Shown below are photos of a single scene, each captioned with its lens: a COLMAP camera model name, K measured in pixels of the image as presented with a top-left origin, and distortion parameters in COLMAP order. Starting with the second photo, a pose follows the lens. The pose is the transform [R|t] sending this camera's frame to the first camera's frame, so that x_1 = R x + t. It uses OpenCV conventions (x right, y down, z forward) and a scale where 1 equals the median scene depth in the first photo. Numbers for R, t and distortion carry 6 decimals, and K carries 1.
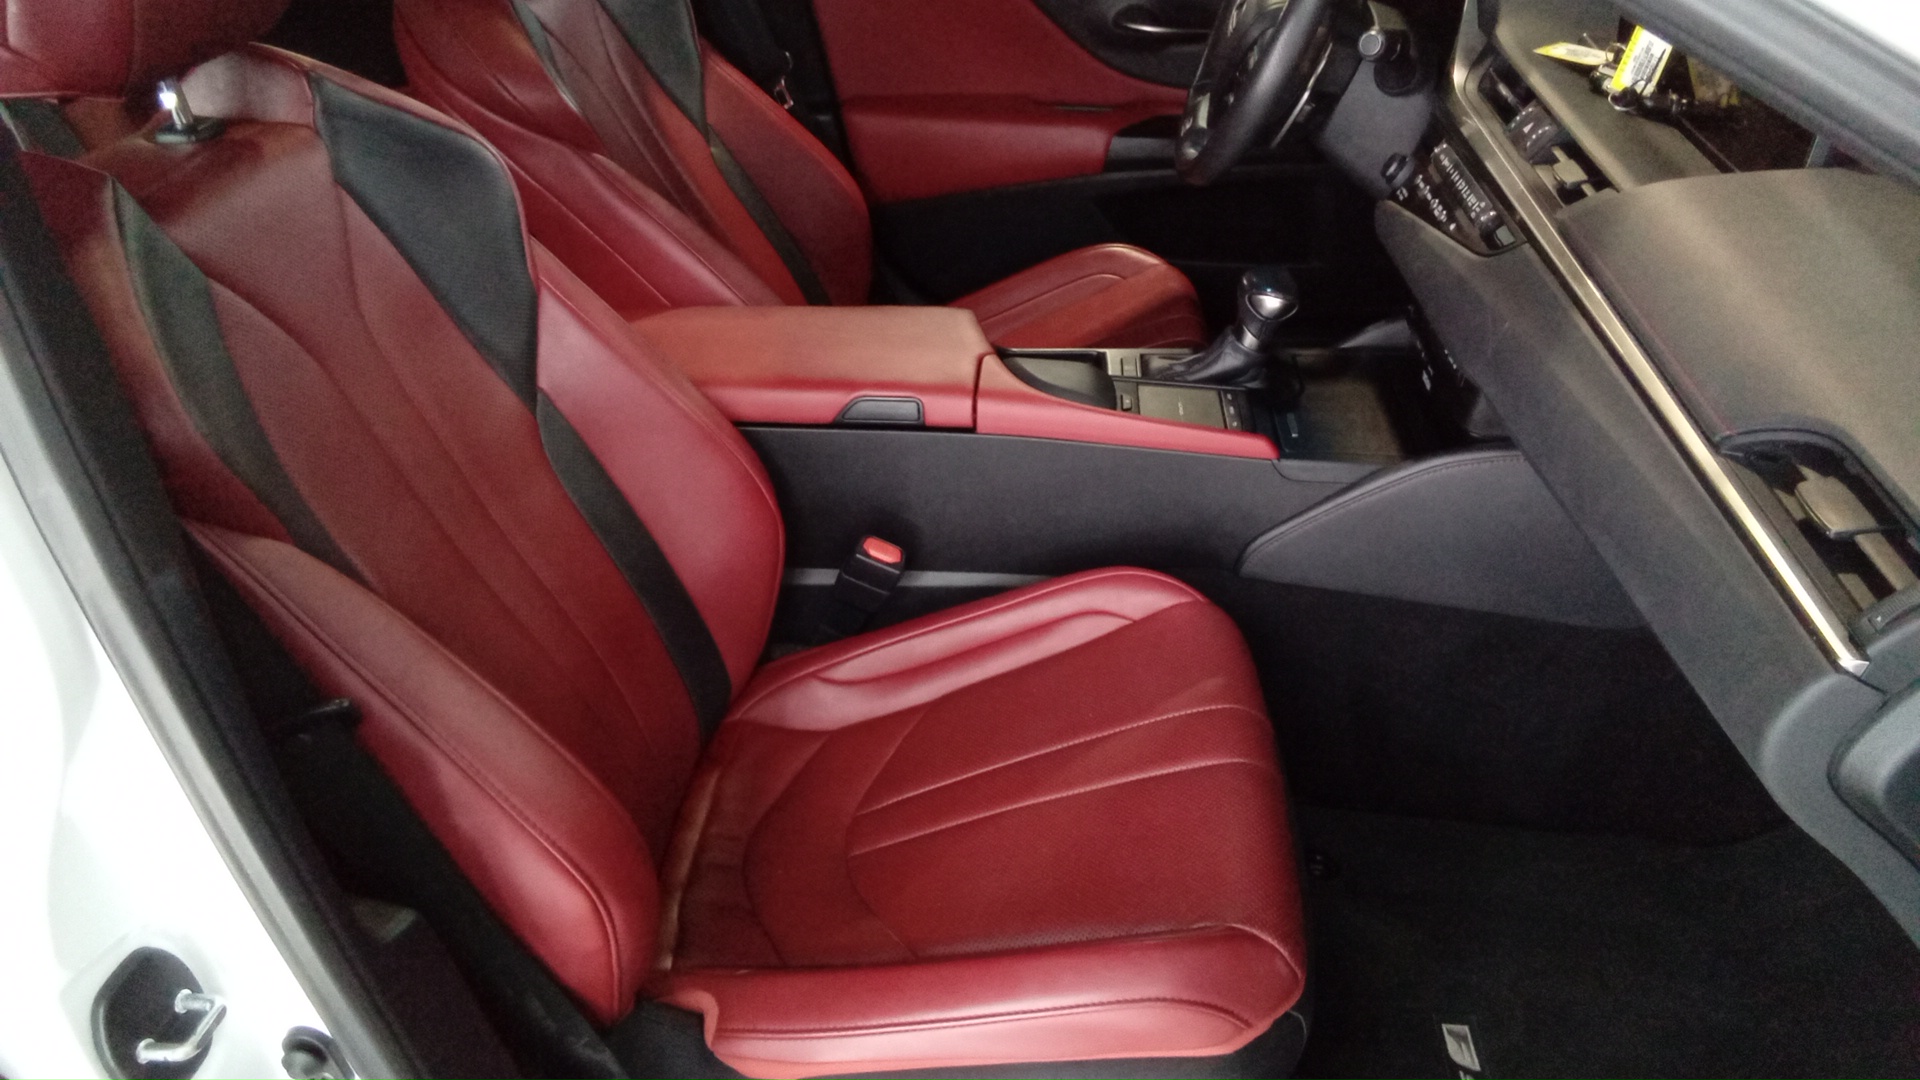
lens RADIAL K [[1306.4, 0, 951.7], [0, 1306.4, 538.4], [0, 0, 1]] dist [0.038991, -0.064346]
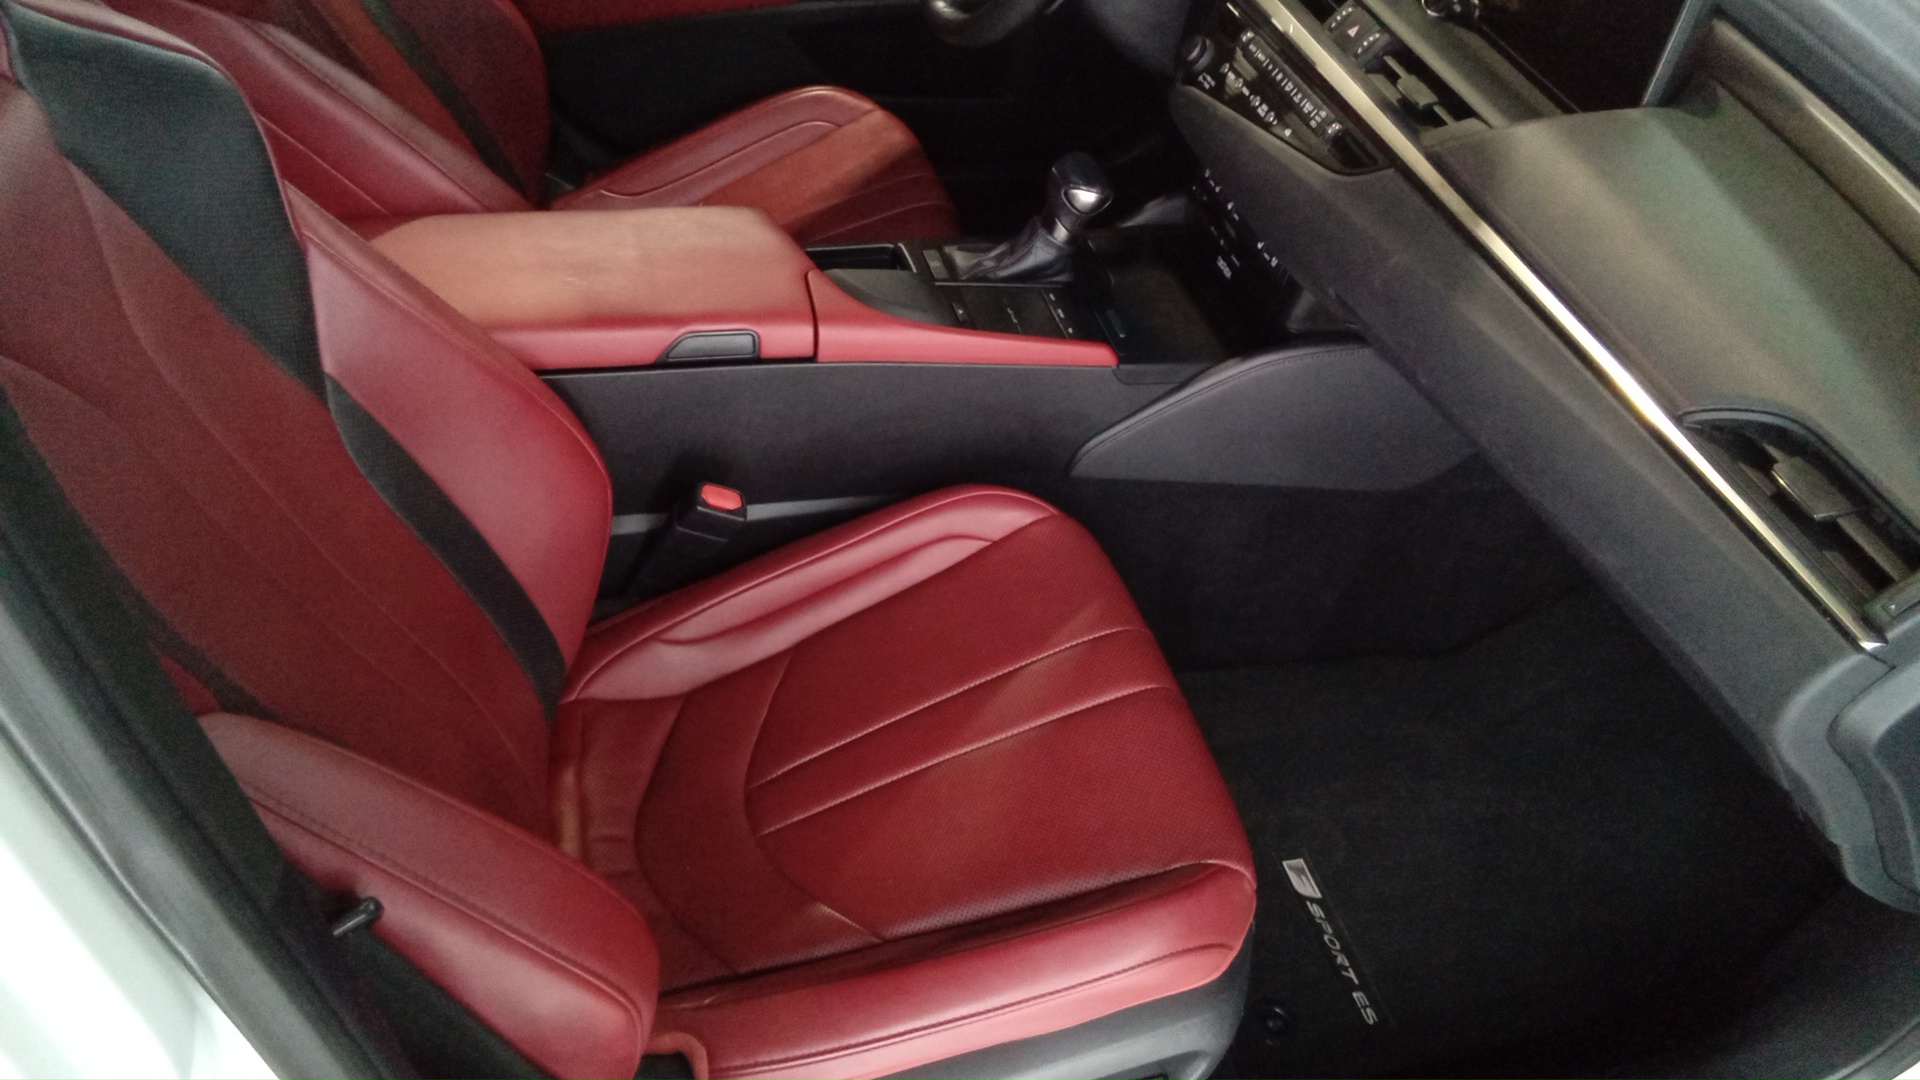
lens RADIAL K [[1306.4, 0, 958.3], [0, 1306.4, 539.1], [0, 0, 1]] dist [0.038991, -0.064346]
pose [[0.930629, -0.132689, 0.341063, -0.224015], [0.067874, 0.978366, 0.195429, -0.135036], [-0.359616, -0.158722, 0.919502, 0.103776]]
